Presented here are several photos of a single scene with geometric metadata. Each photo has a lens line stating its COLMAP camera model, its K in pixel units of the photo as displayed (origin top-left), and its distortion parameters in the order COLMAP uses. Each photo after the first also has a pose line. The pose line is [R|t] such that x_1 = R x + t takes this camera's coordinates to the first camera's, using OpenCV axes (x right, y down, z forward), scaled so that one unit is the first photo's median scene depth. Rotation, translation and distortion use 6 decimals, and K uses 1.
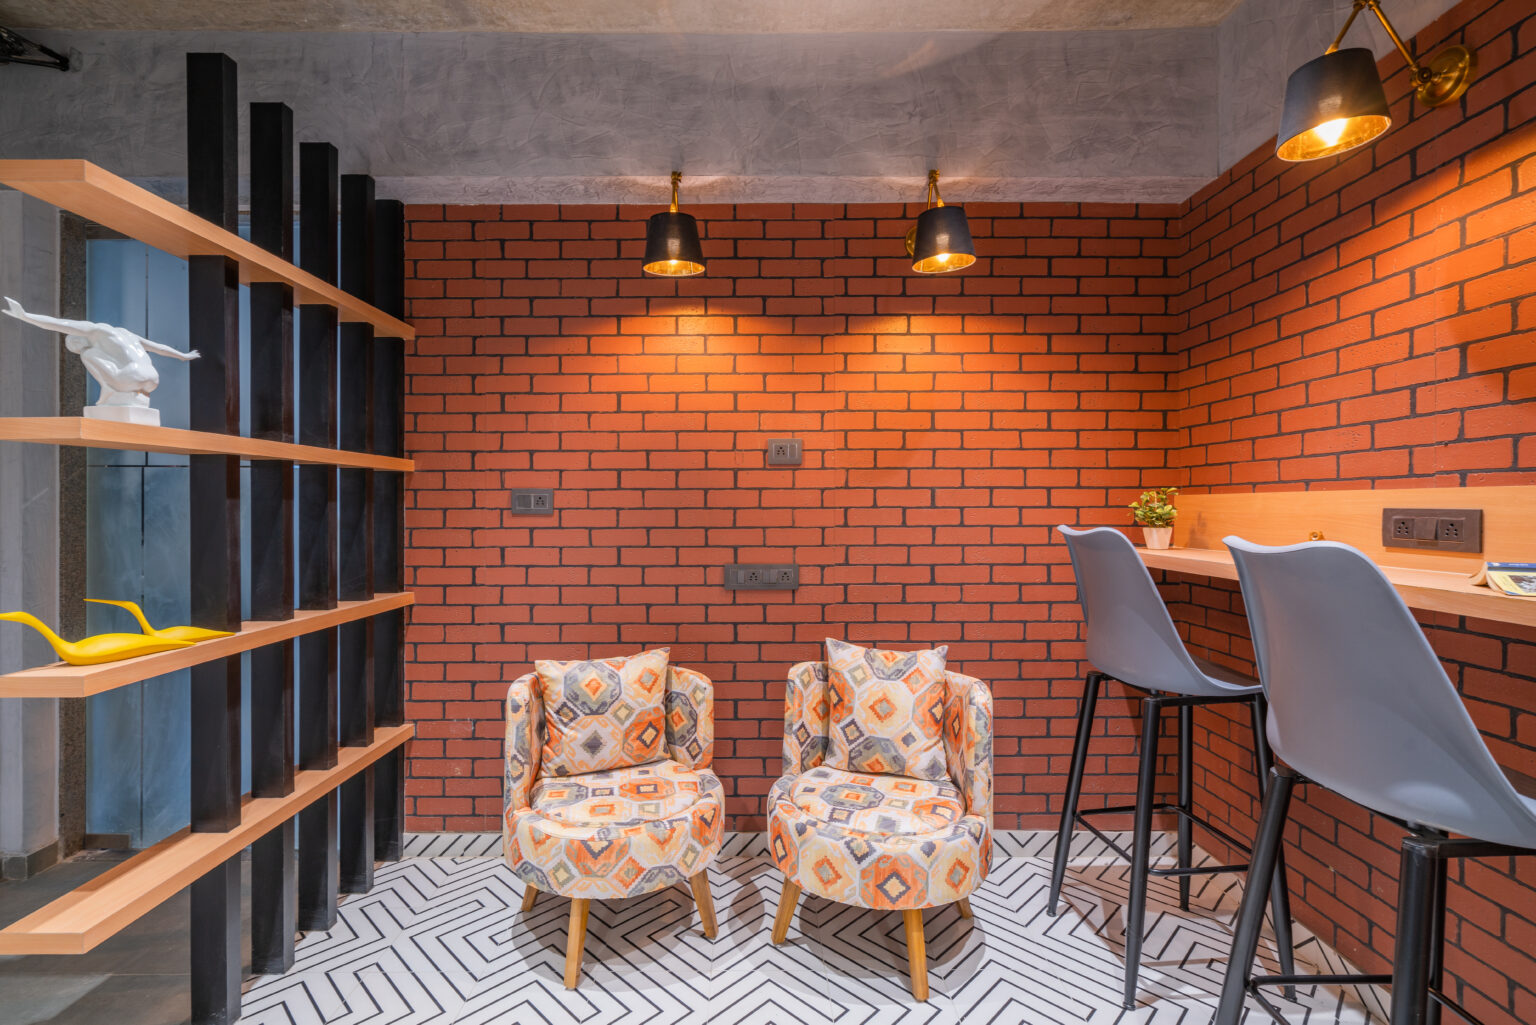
lens RADIAL K [[710.1, 0, 762.8], [0, 710.1, 506.5], [0, 0, 1]] dist [-0.002776, 0.001250]
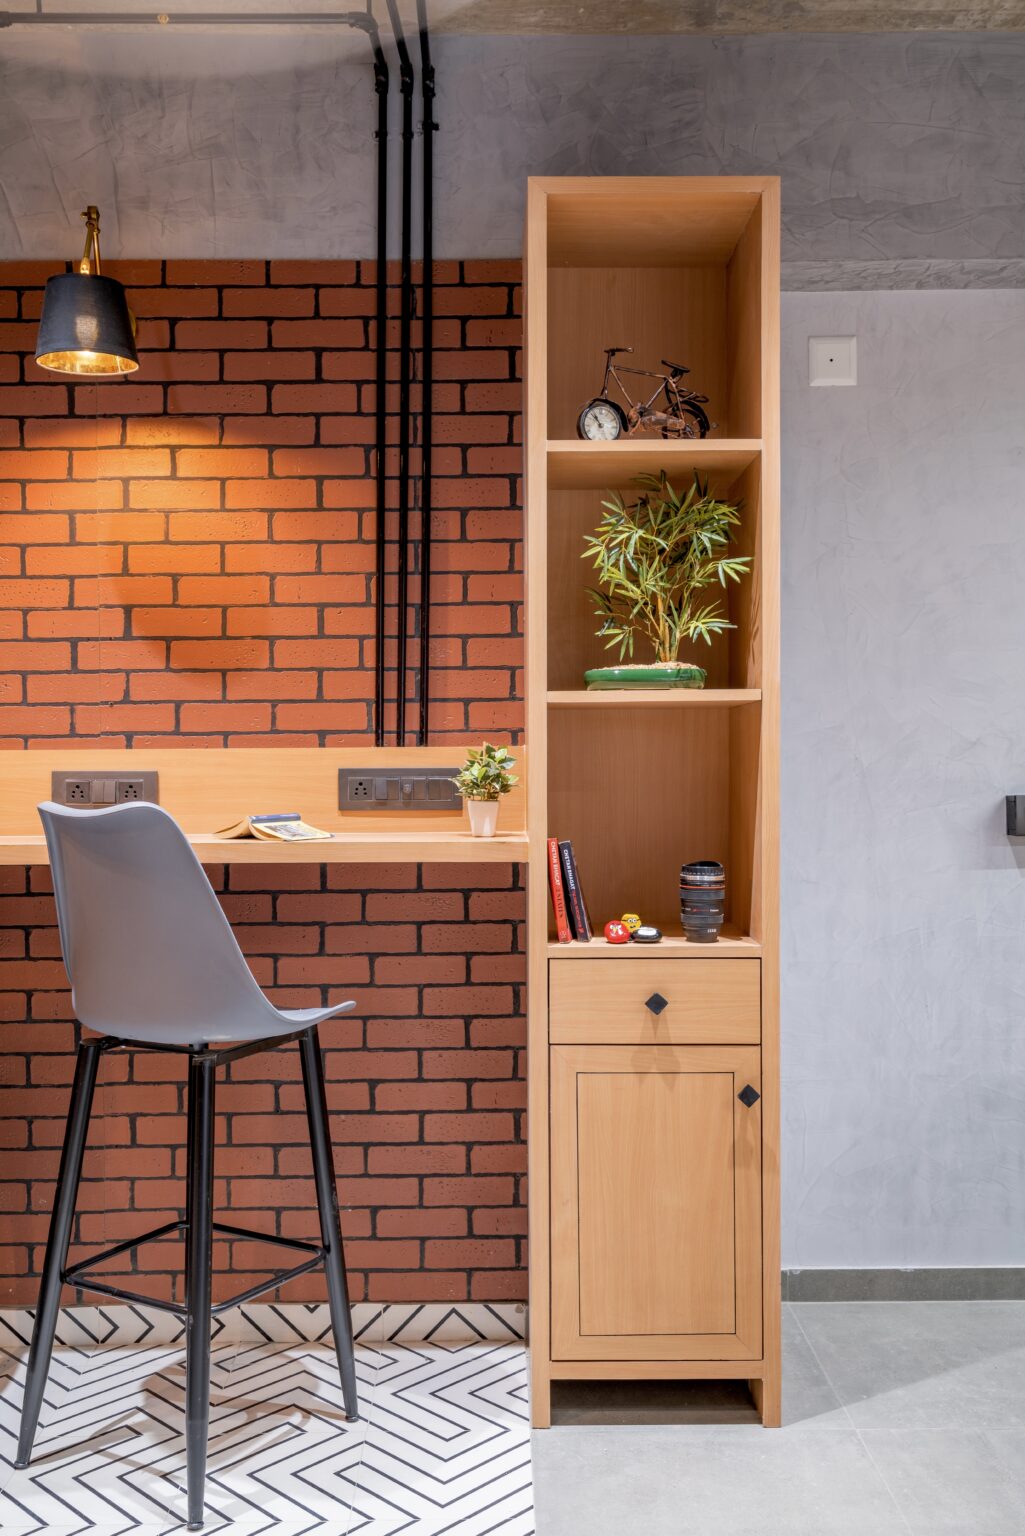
lens RADIAL K [[1397.7, 0, 512.2], [0, 1397.7, 774.6], [0, 0, 1]] dist [0.011303, -0.001361]
pose [[-0.009856, -0.010929, 0.999892, -0.606304], [0.008830, 0.999900, 0.011016, -0.005013], [-0.999912, 0.008938, -0.009759, 0.292895]]
